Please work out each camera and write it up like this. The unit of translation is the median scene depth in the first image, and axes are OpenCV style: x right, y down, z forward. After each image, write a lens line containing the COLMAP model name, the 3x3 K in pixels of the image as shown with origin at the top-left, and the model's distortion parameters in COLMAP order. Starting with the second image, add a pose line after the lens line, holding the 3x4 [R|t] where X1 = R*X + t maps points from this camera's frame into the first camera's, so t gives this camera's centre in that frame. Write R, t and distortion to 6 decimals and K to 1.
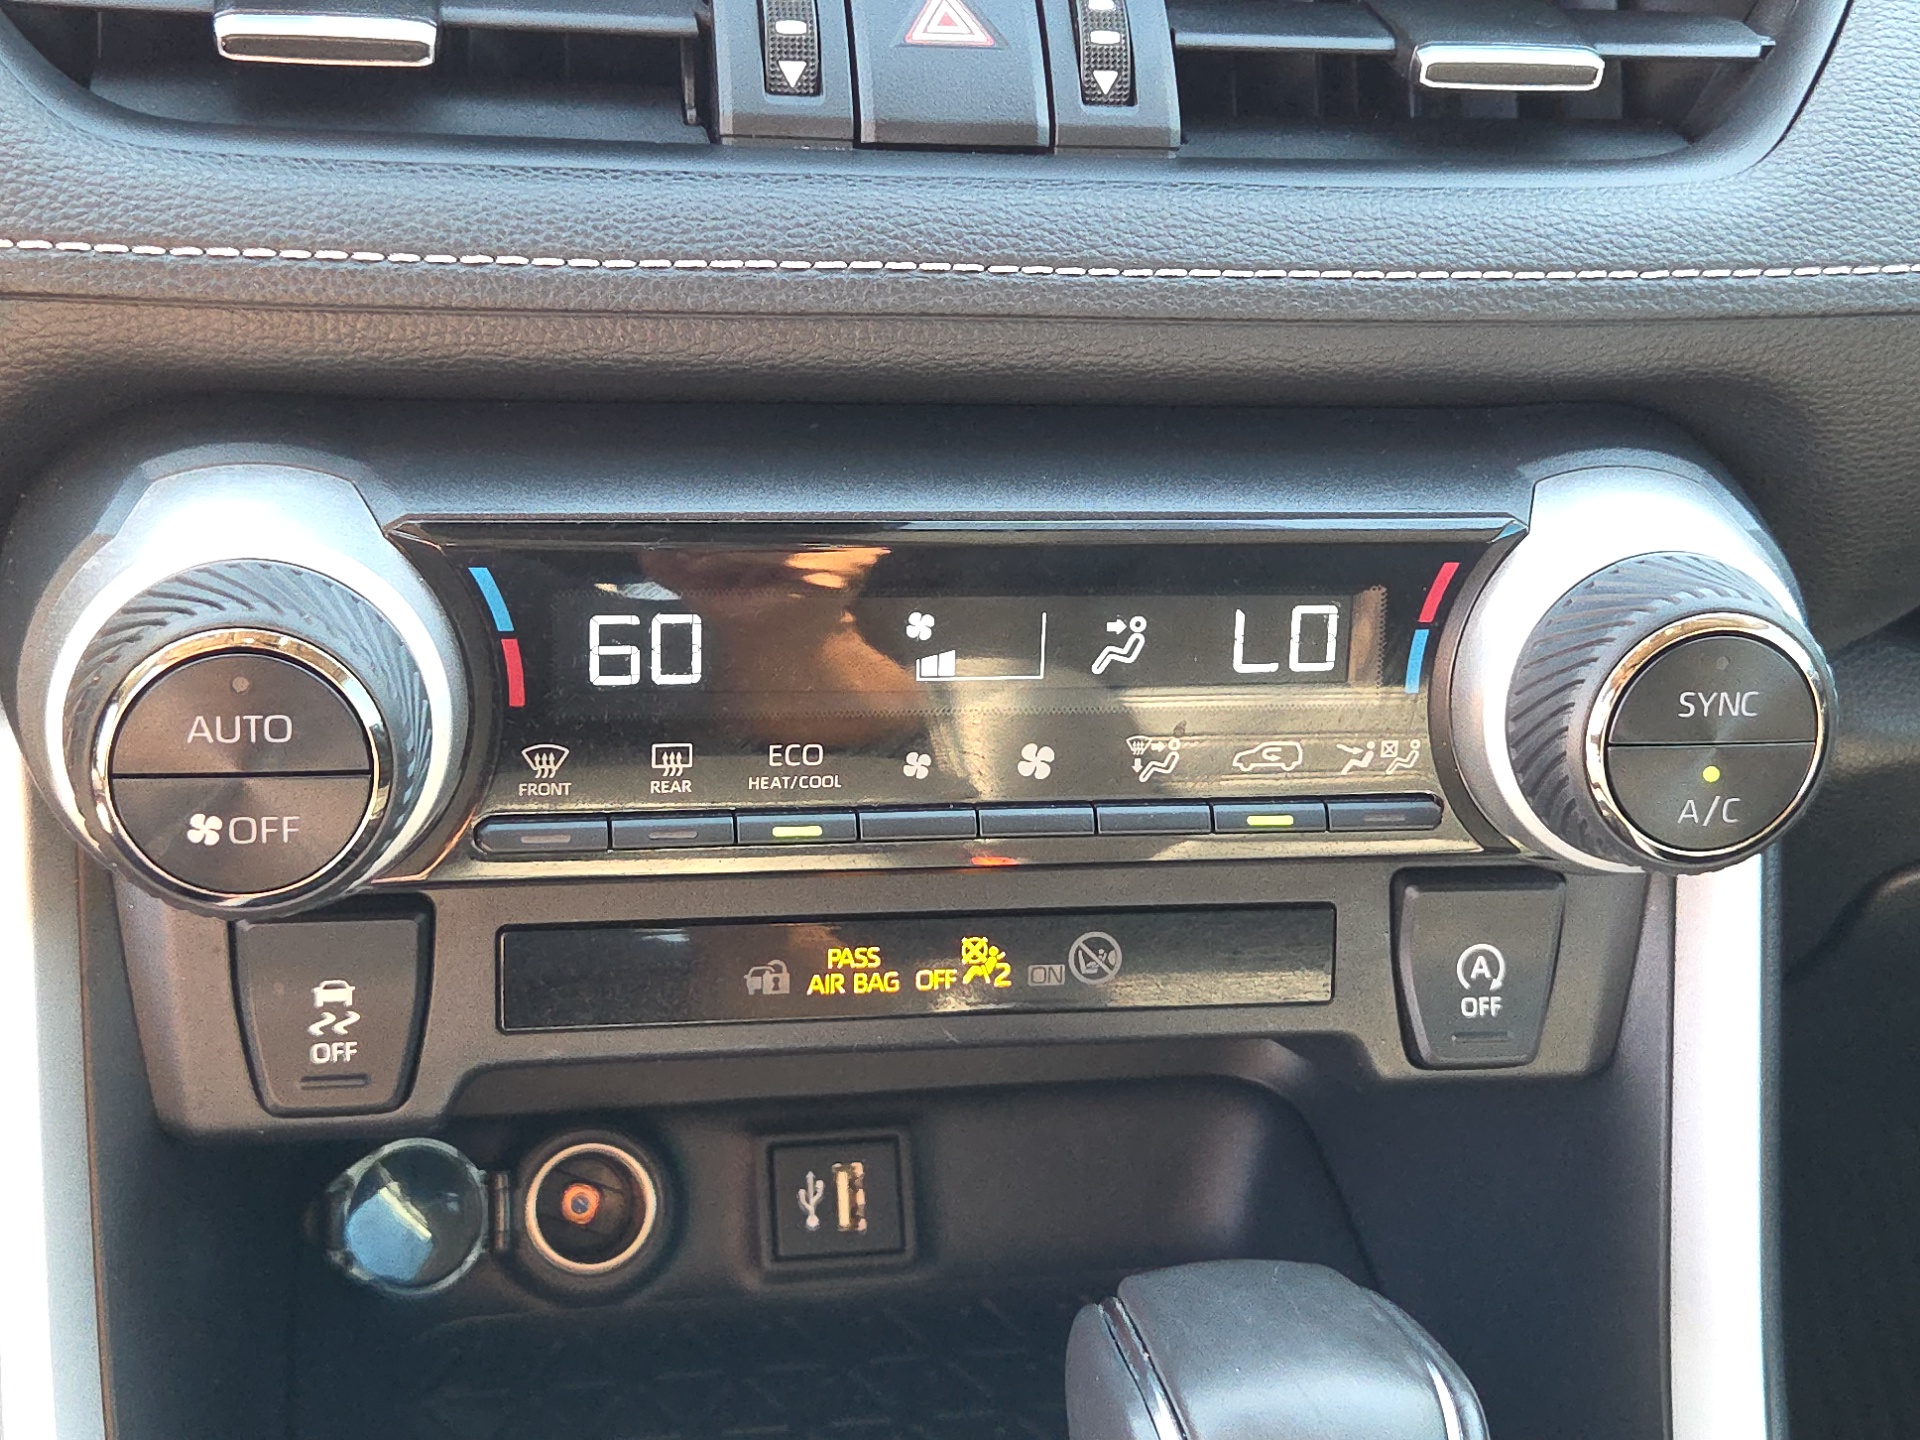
lens RADIAL K [[2726.2, 0, 978.0], [0, 2726.2, 707.4], [0, 0, 1]] dist [0.084294, 0.000000]
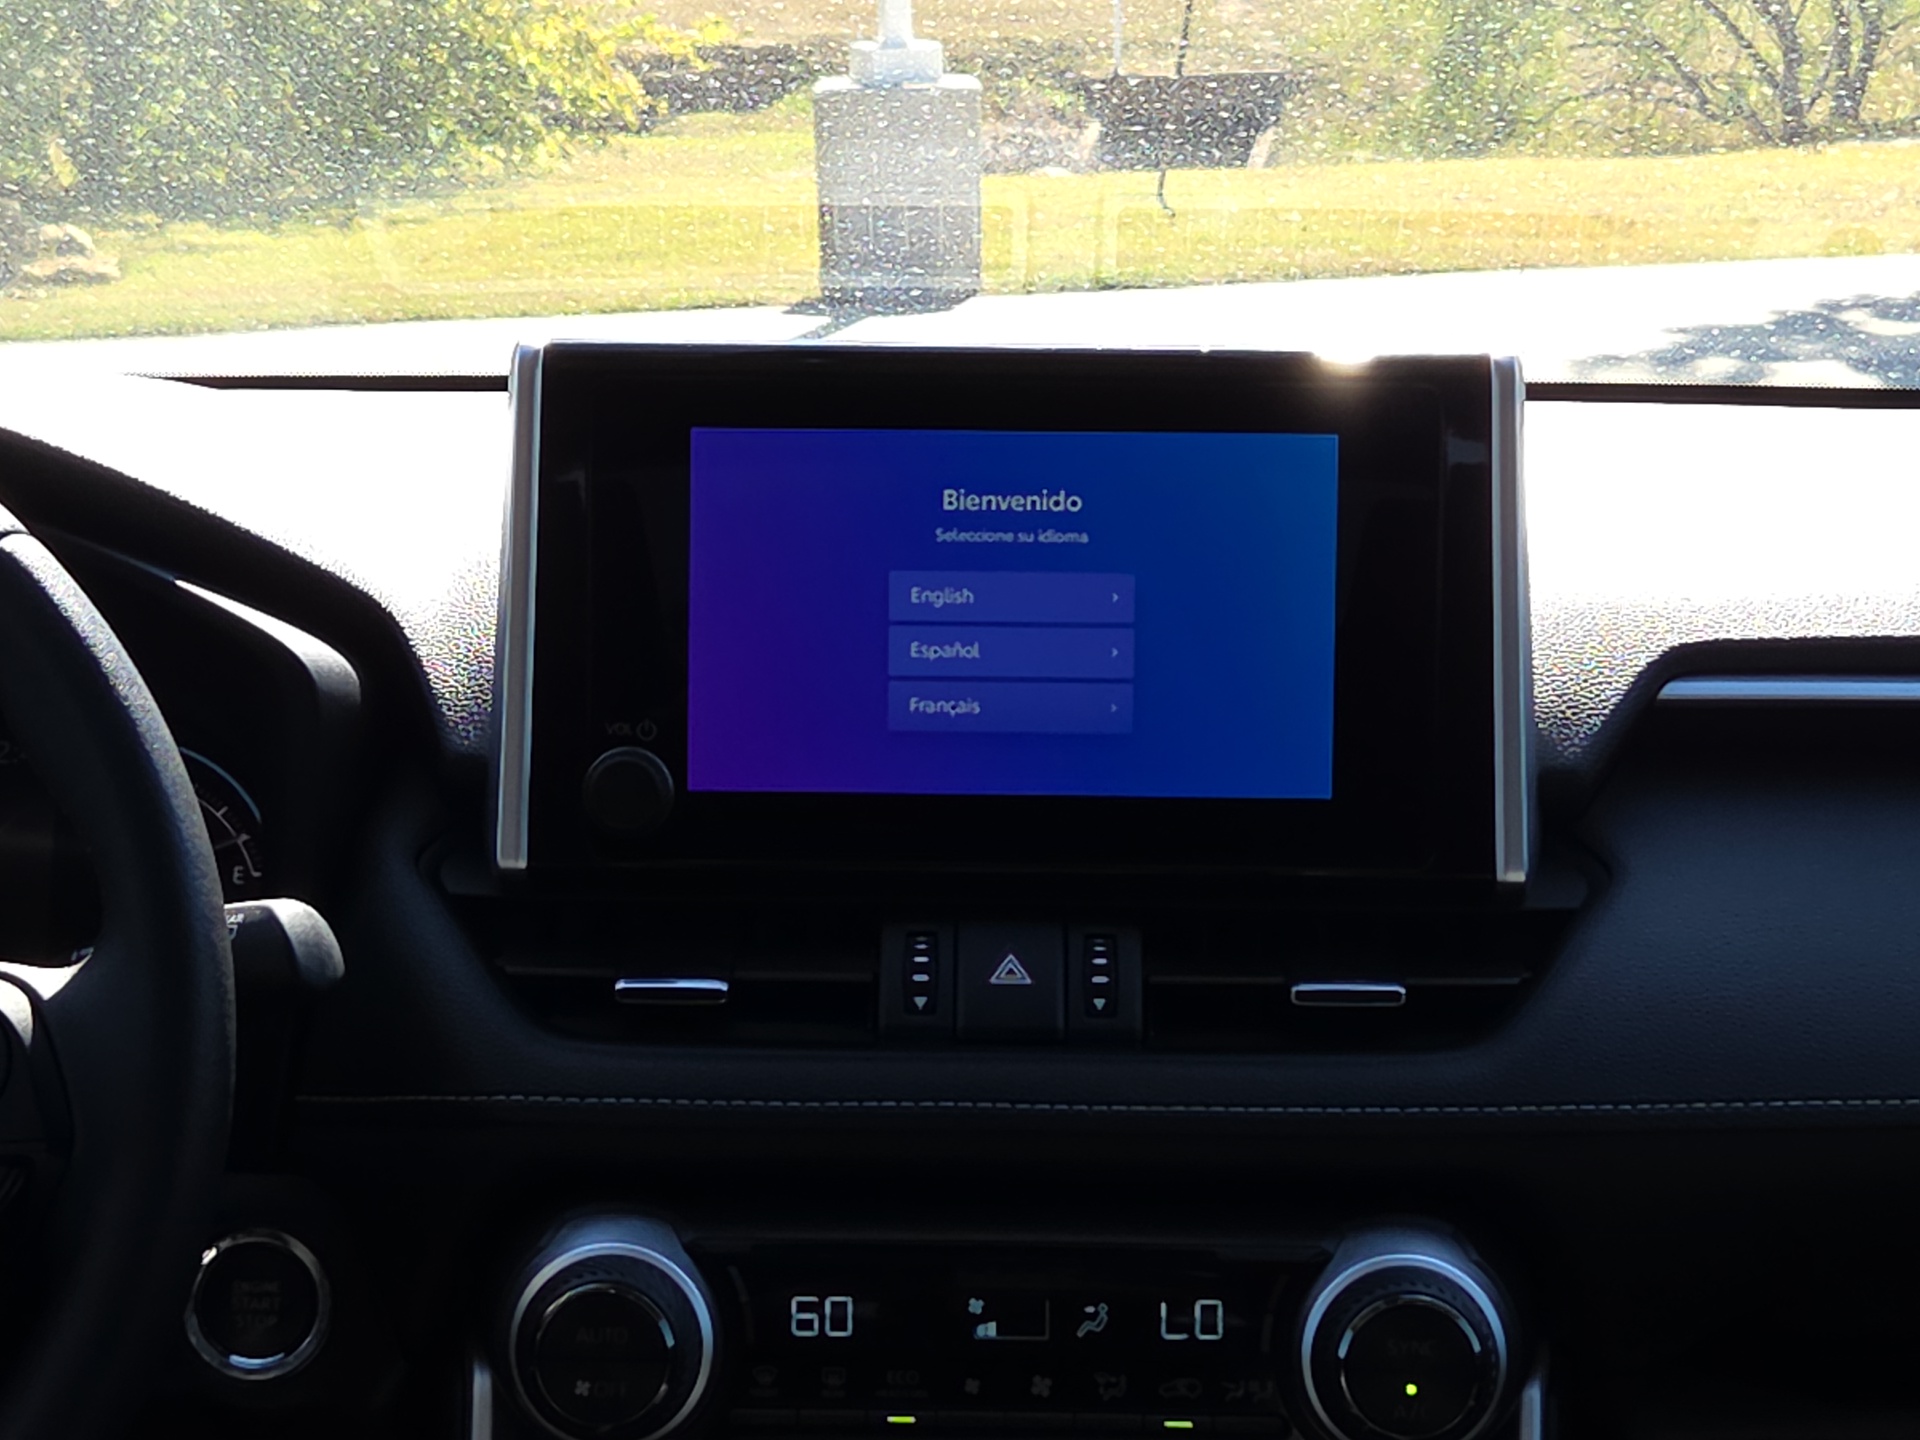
lens RADIAL K [[4444.4, 0, 919.8], [0, 4444.4, 713.3], [0, 0, 1]] dist [0.165843, 0.000000]
pose [[0.975703, -0.028418, -0.217247, 0.577840], [-0.031846, 0.962627, -0.268951, 0.375751], [0.216771, 0.269334, 0.938333, -1.813131]]
